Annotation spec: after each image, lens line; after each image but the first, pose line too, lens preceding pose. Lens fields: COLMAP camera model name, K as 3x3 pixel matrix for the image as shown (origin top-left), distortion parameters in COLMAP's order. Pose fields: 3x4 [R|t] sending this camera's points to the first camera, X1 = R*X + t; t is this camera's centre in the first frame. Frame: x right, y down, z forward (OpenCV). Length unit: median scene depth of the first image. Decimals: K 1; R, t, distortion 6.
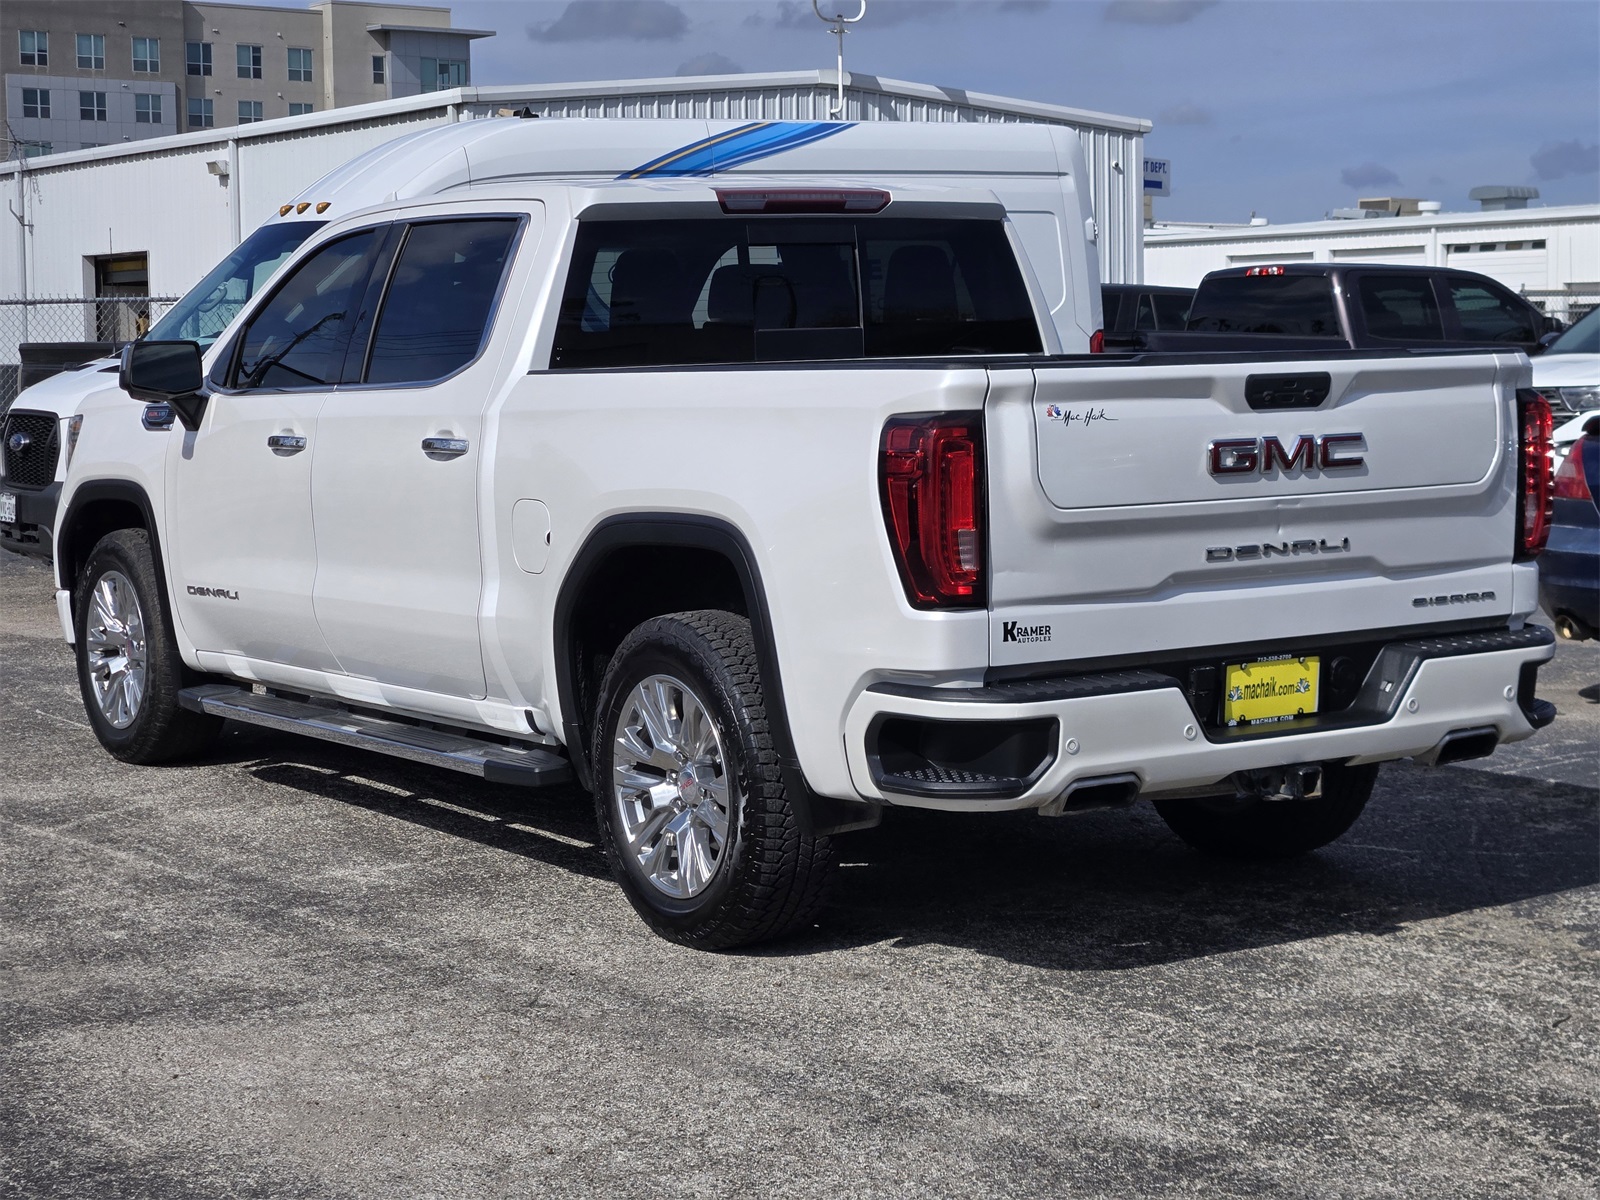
lens RADIAL K [[2844.5, 0, 801.8], [0, 2844.5, 588.5], [0, 0, 1]] dist [0.011698, 0.000000]
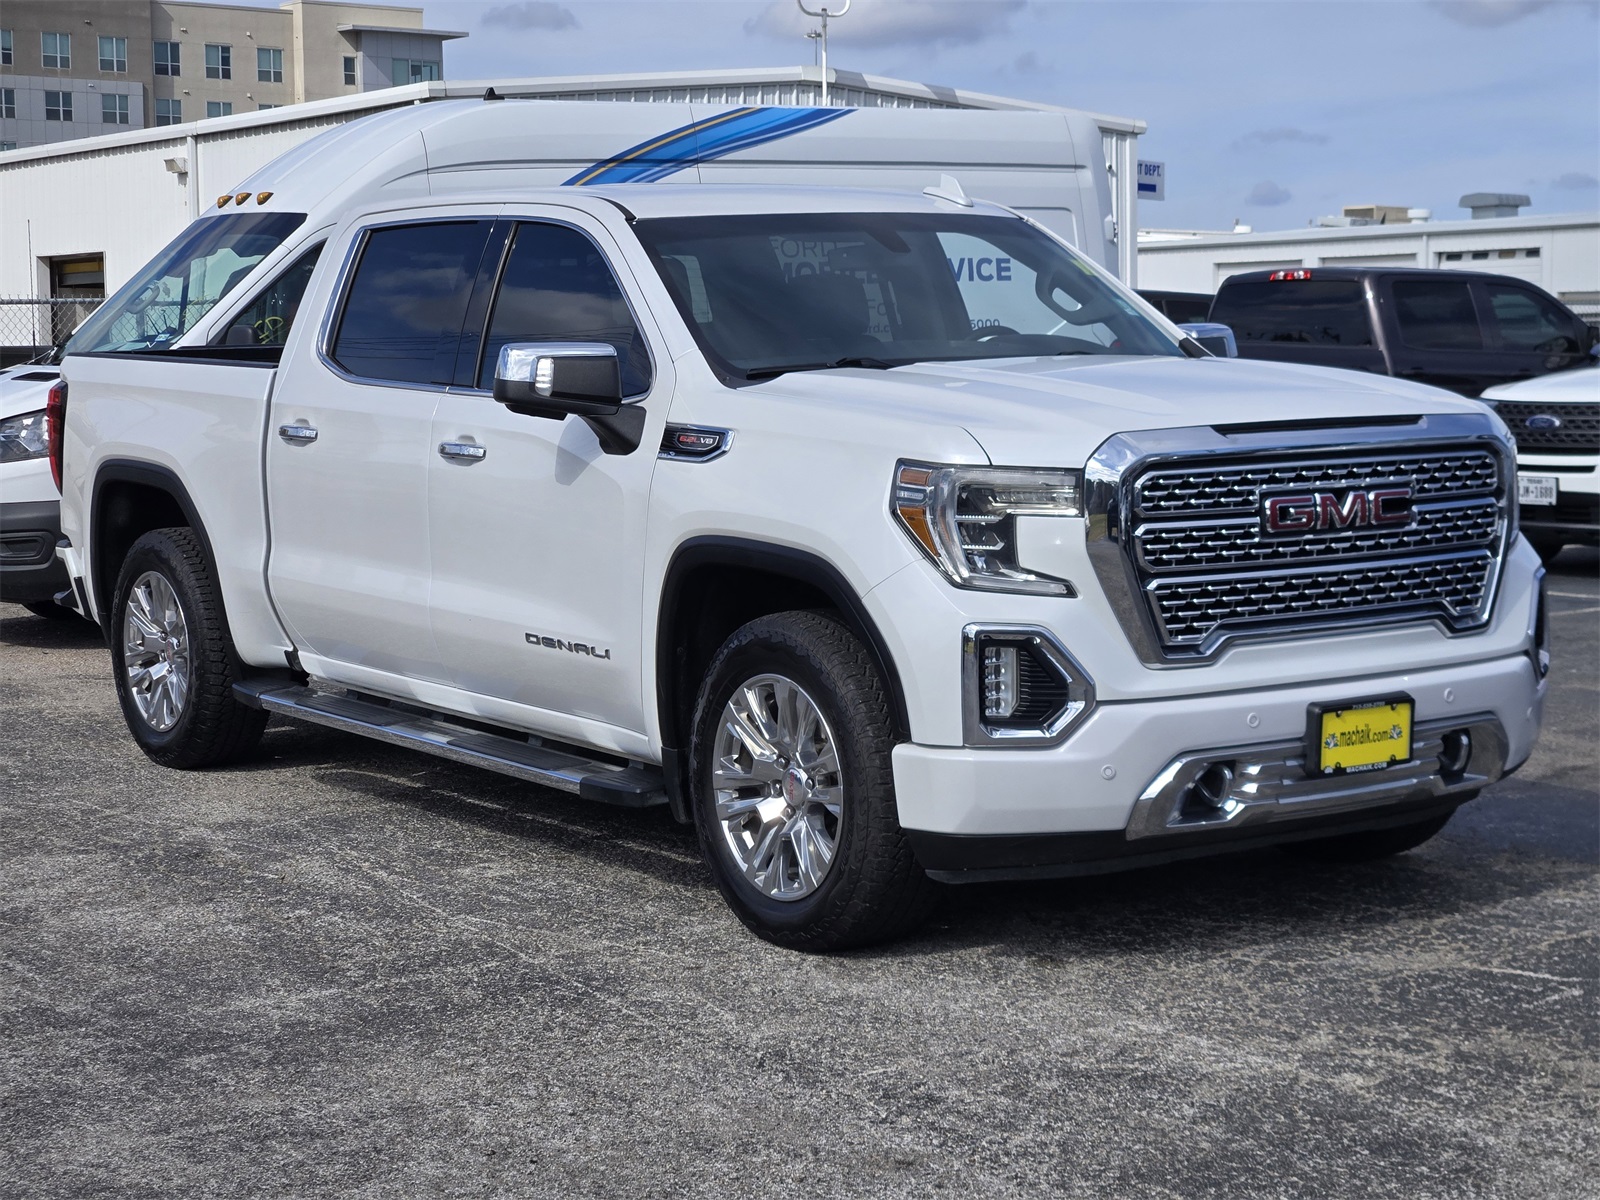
lens RADIAL K [[2844.5, 0, 871.8], [0, 2844.5, 619.6], [0, 0, 1]] dist [0.011698, 0.000000]
pose [[0.999446, 0.001097, 0.033272, -0.009701], [-0.001380, 0.999963, 0.008471, -0.013626], [-0.033262, -0.008512, 0.999410, 0.150269]]
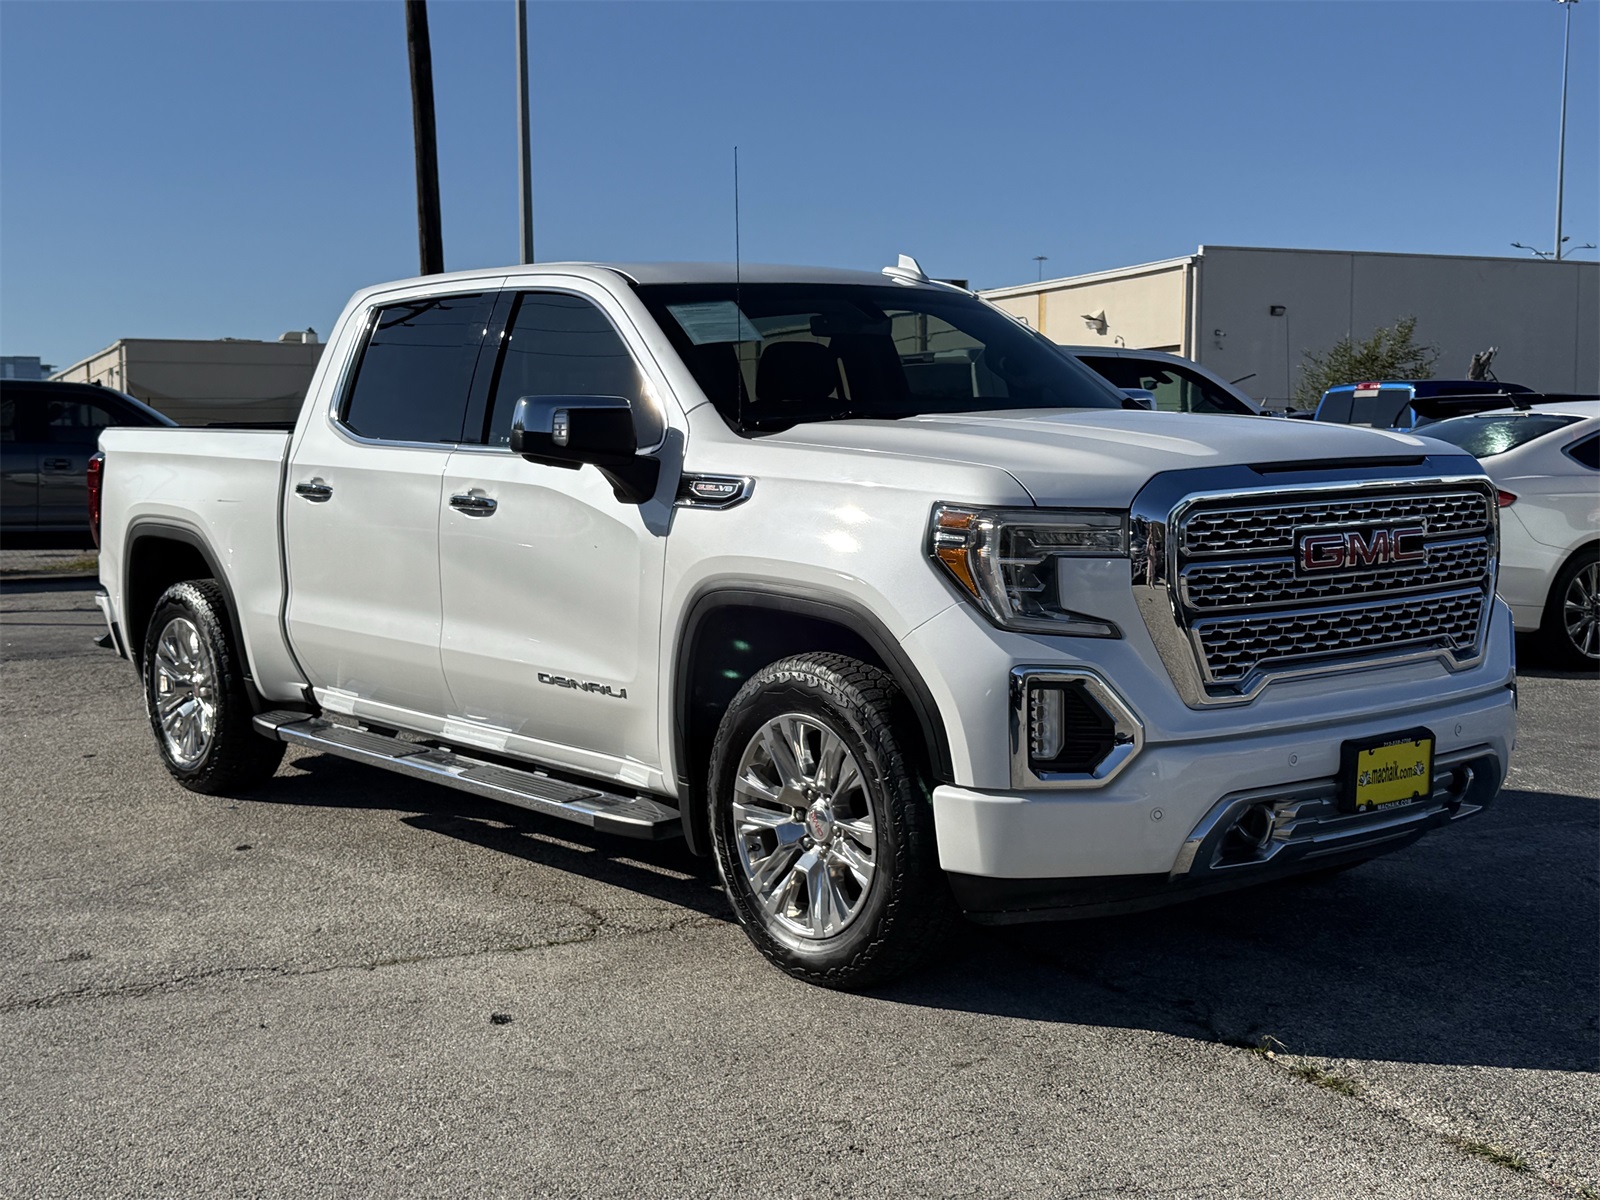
lens RADIAL K [[1980.5, 0, 802.7], [0, 1980.5, 613.1], [0, 0, 1]] dist [0.141459, 0.000000]
pose [[0.996264, -0.007928, 0.086001, -0.079687], [0.008290, 0.999958, -0.003846, -0.020712], [-0.085967, 0.004544, 0.996288, 0.482415]]
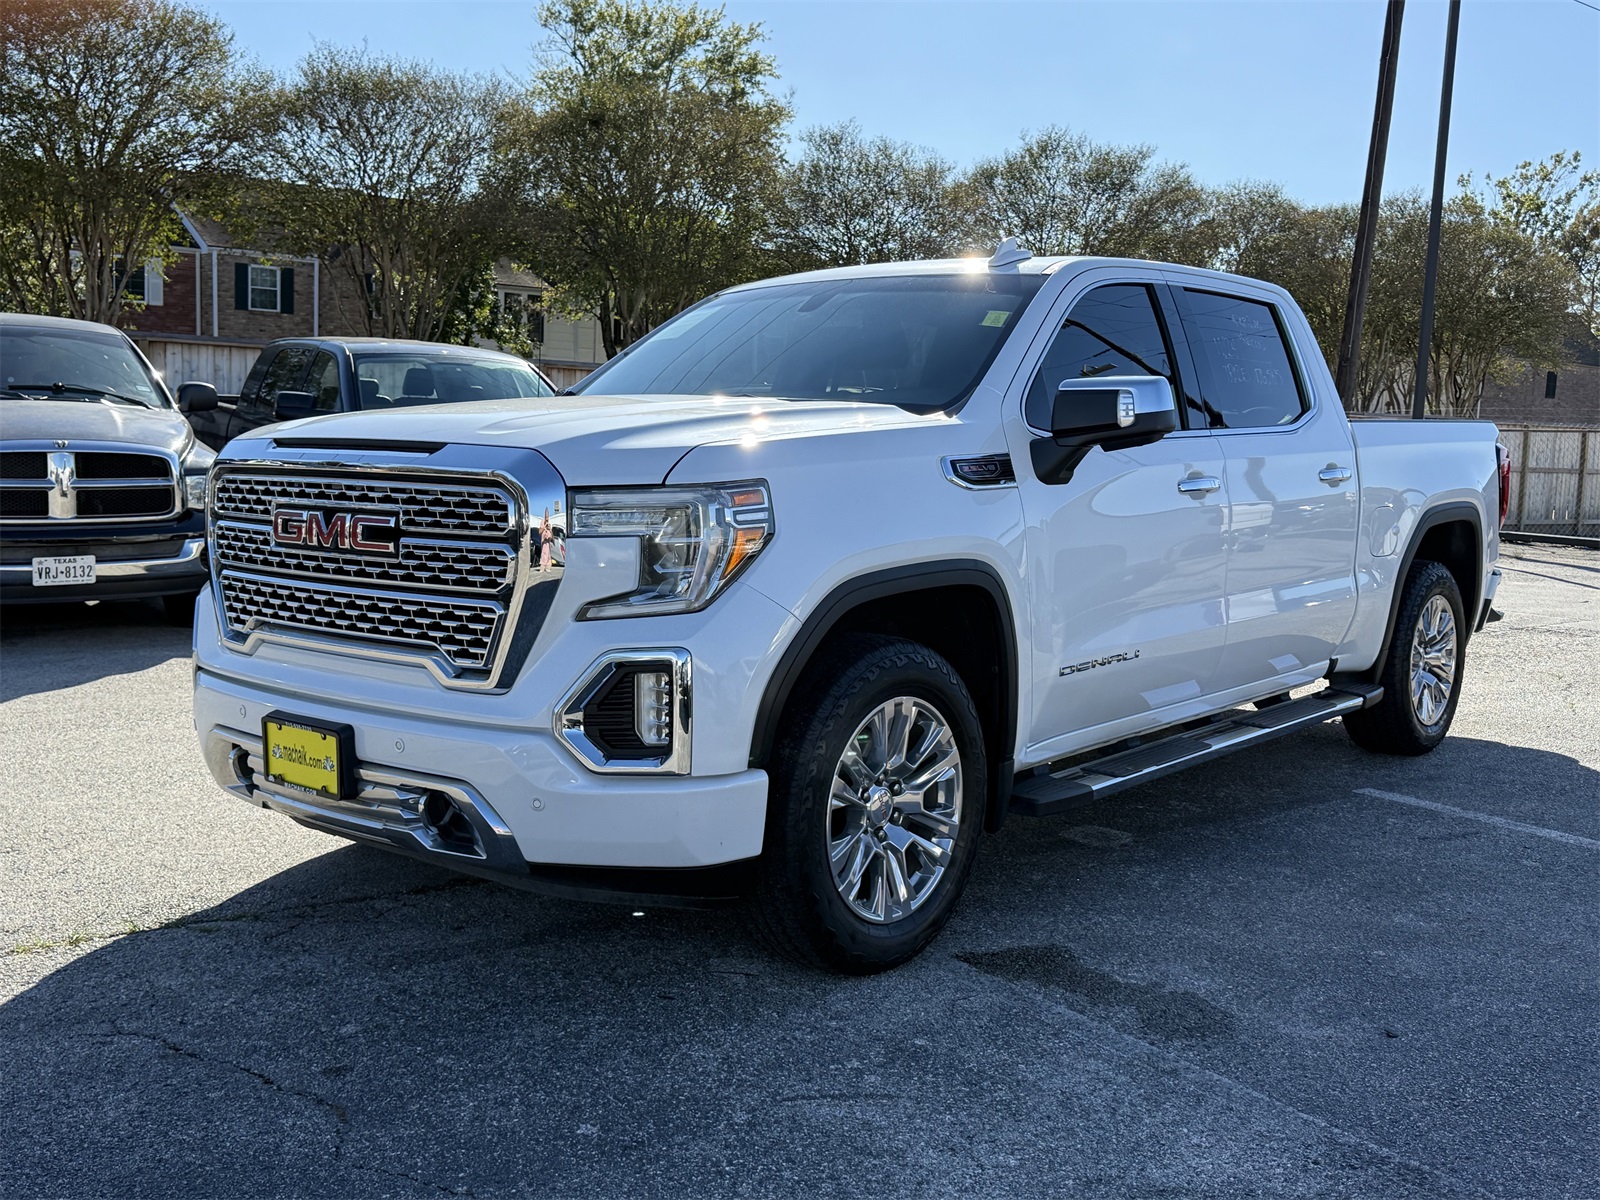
lens RADIAL K [[1525.0, 0, 809.4], [0, 1525.0, 597.8], [0, 0, 1]] dist [0.107022, 0.000000]
pose [[0.288953, 0.121060, -0.949658, 0.835165], [-0.114160, 0.989252, 0.091372, -0.097291], [0.950512, 0.082011, 0.299667, 1.249301]]
